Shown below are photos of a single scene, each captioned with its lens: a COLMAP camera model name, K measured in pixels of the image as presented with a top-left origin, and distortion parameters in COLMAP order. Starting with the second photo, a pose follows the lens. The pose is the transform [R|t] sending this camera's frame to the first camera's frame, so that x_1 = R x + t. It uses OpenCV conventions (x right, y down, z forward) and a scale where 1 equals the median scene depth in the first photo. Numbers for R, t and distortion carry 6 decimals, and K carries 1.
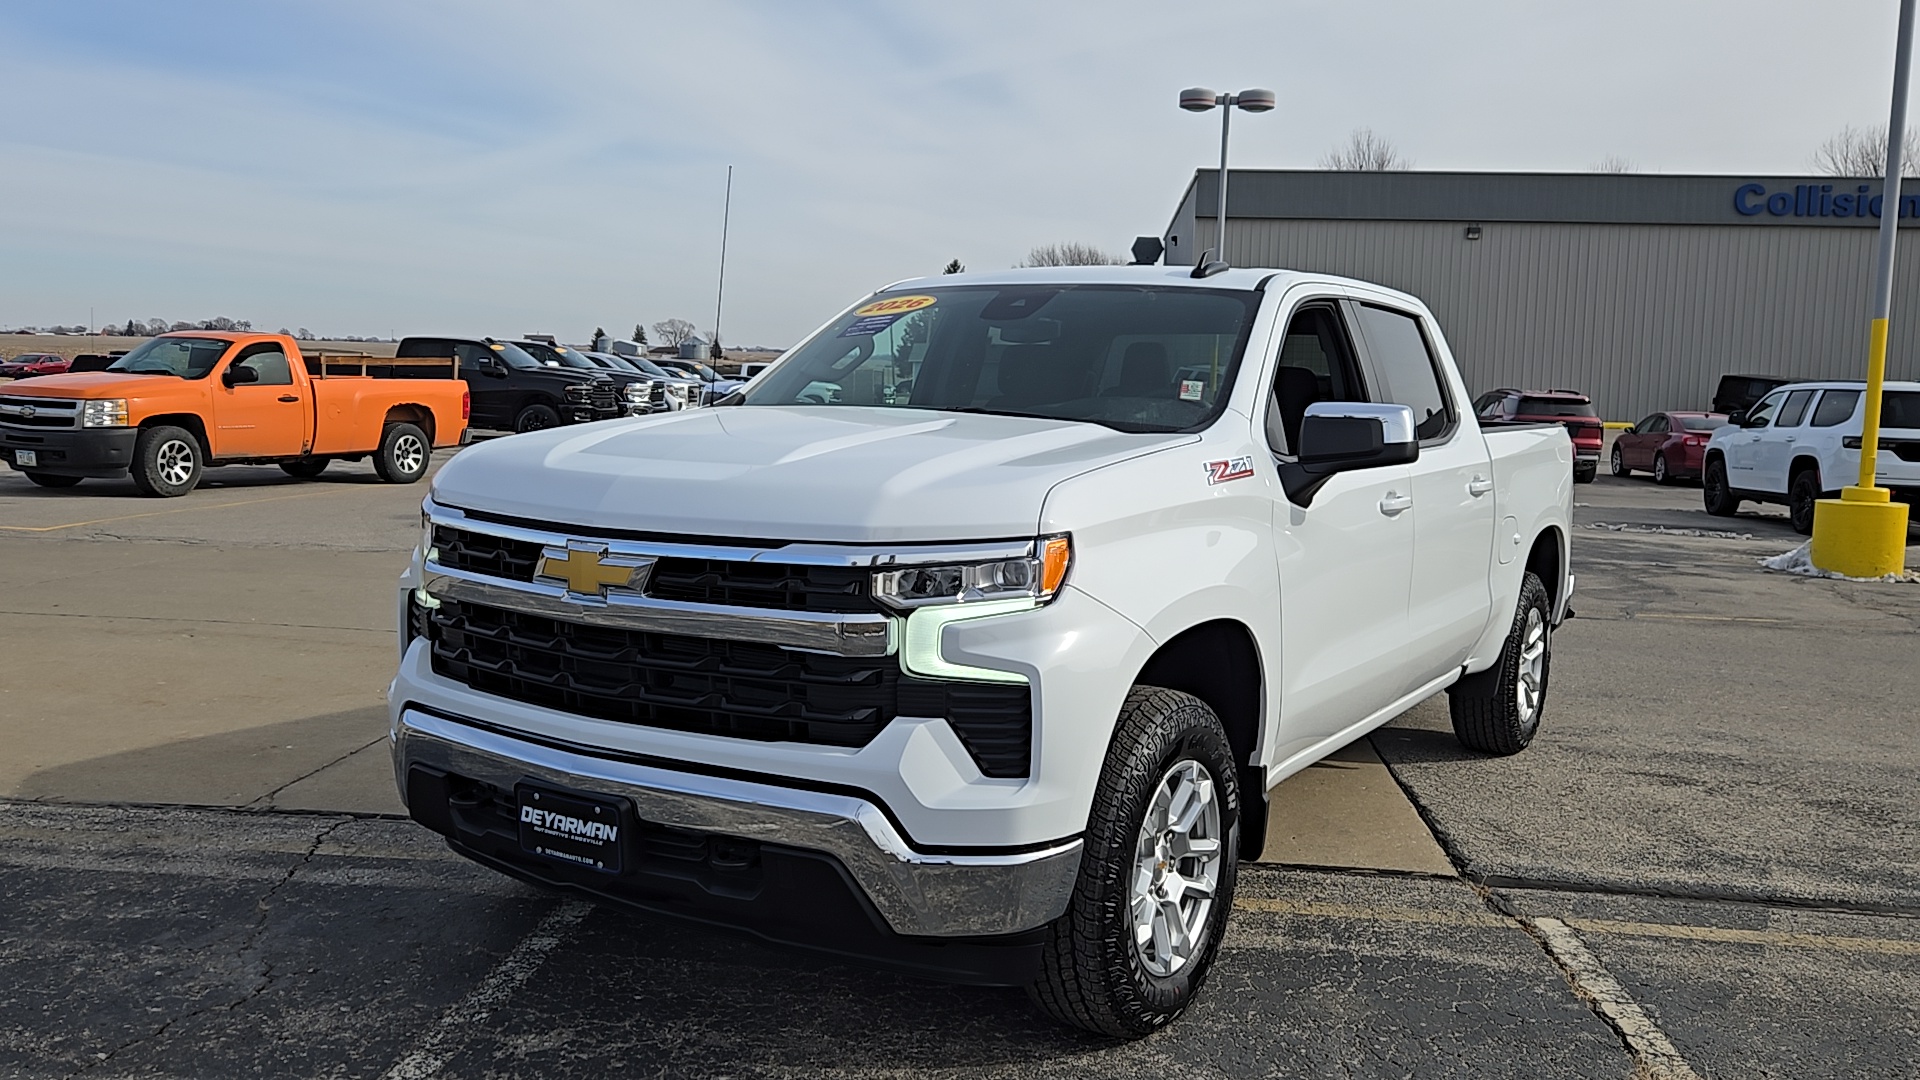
lens RADIAL K [[1587.0, 0, 953.8], [0, 1587.0, 536.3], [0, 0, 1]] dist [0.006344, -0.020281]
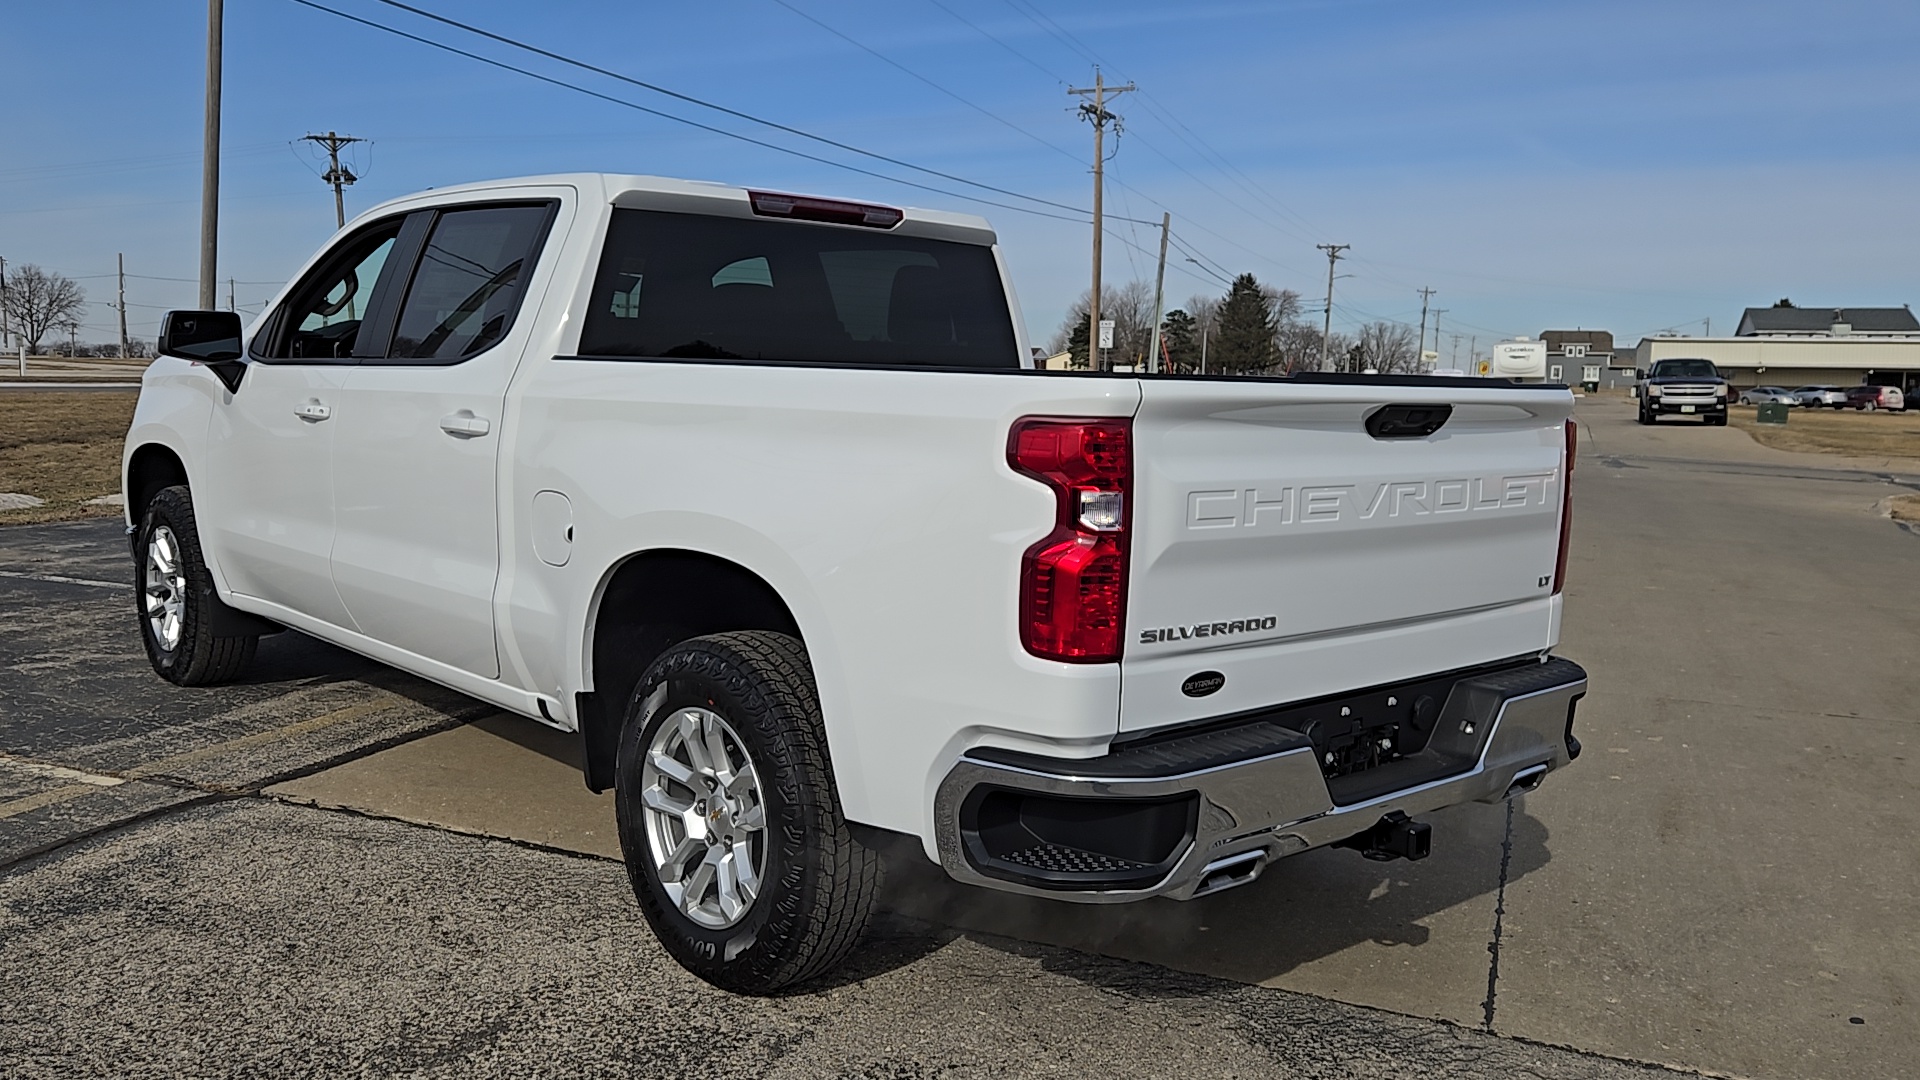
lens RADIAL K [[1582.8, 0, 954.0], [0, 1582.8, 543.9], [0, 0, 1]] dist [0.016392, -0.000049]
pose [[-0.266470, 0.068063, -0.961437, 1.440541], [-0.134034, 0.985195, 0.106893, -0.124937], [0.954478, 0.157349, -0.253402, 2.070706]]
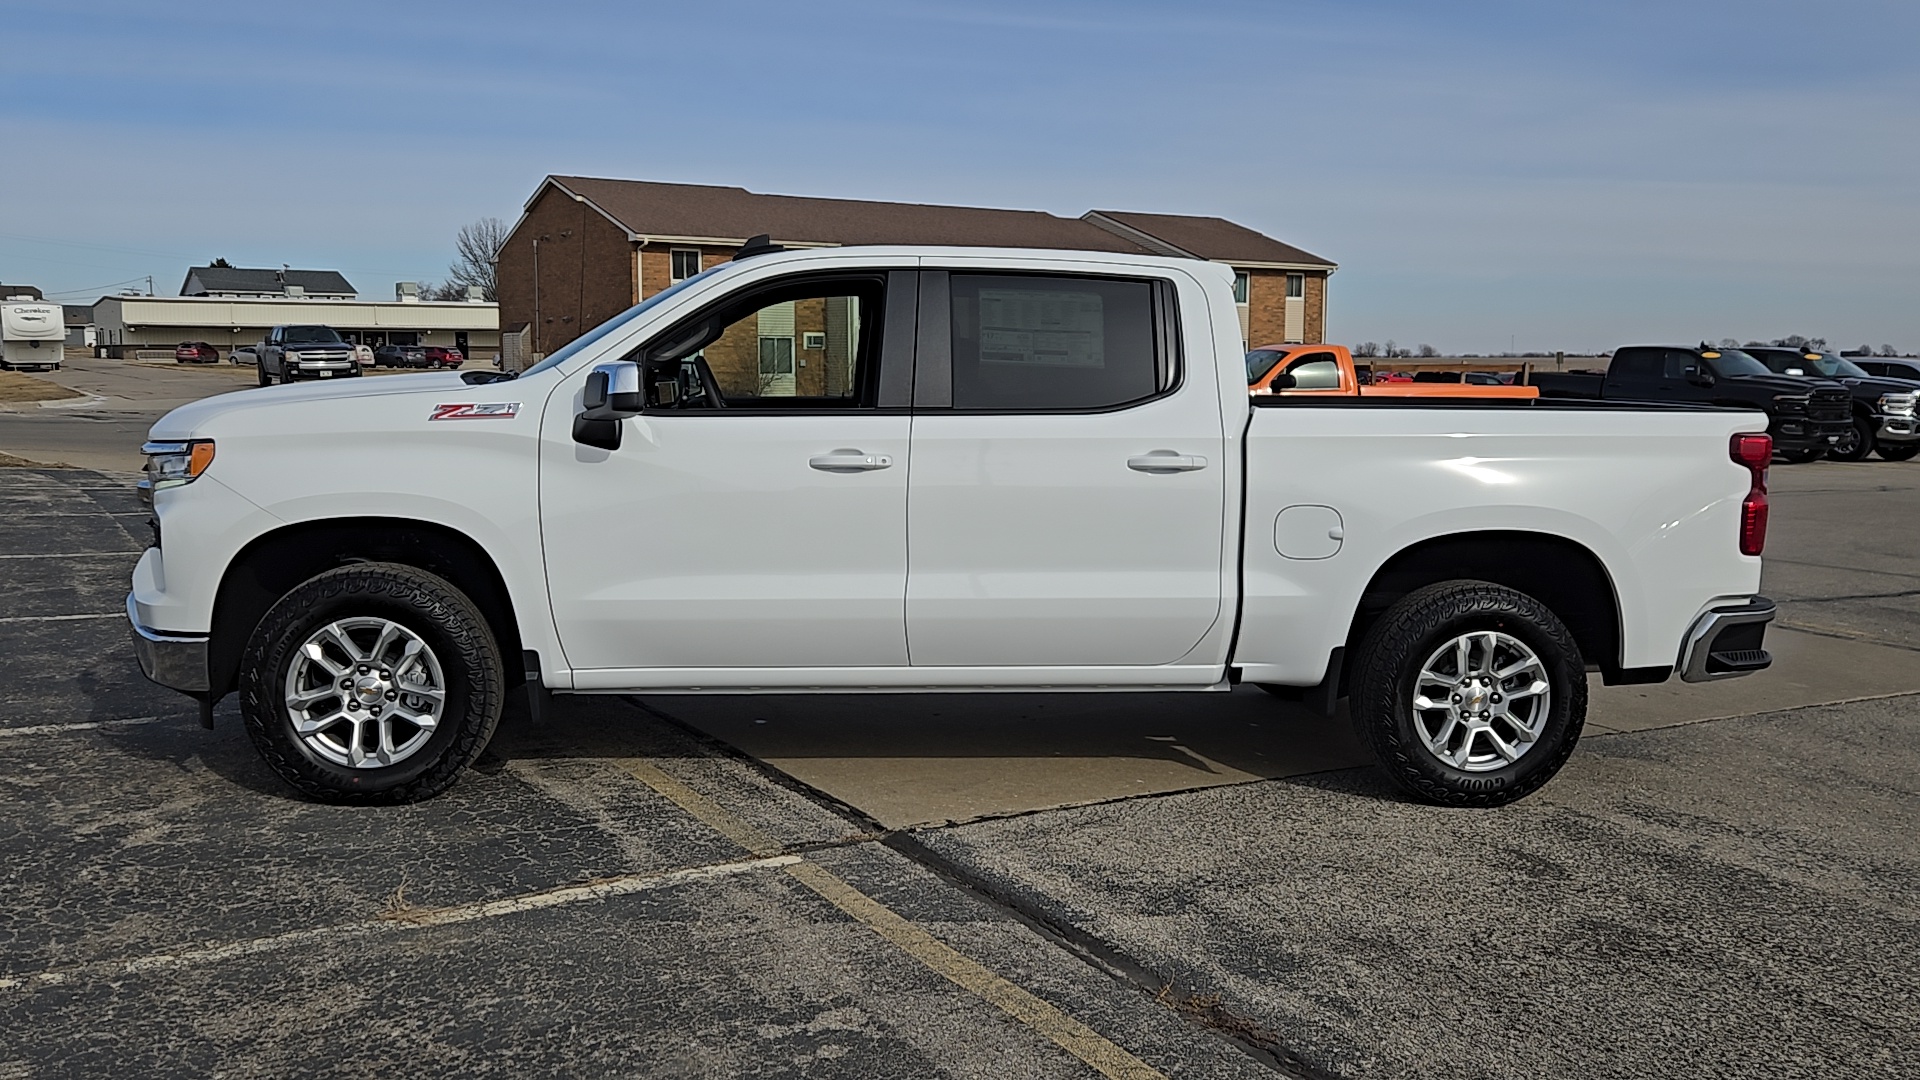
lens RADIAL K [[1587.0, 0, 953.8], [0, 1587.0, 536.3], [0, 0, 1]] dist [0.006344, -0.020281]
pose [[0.613220, 0.066162, -0.787136, 1.434024], [-0.076012, 0.996804, 0.024568, -0.001415], [0.786246, 0.044766, 0.616289, 0.502707]]
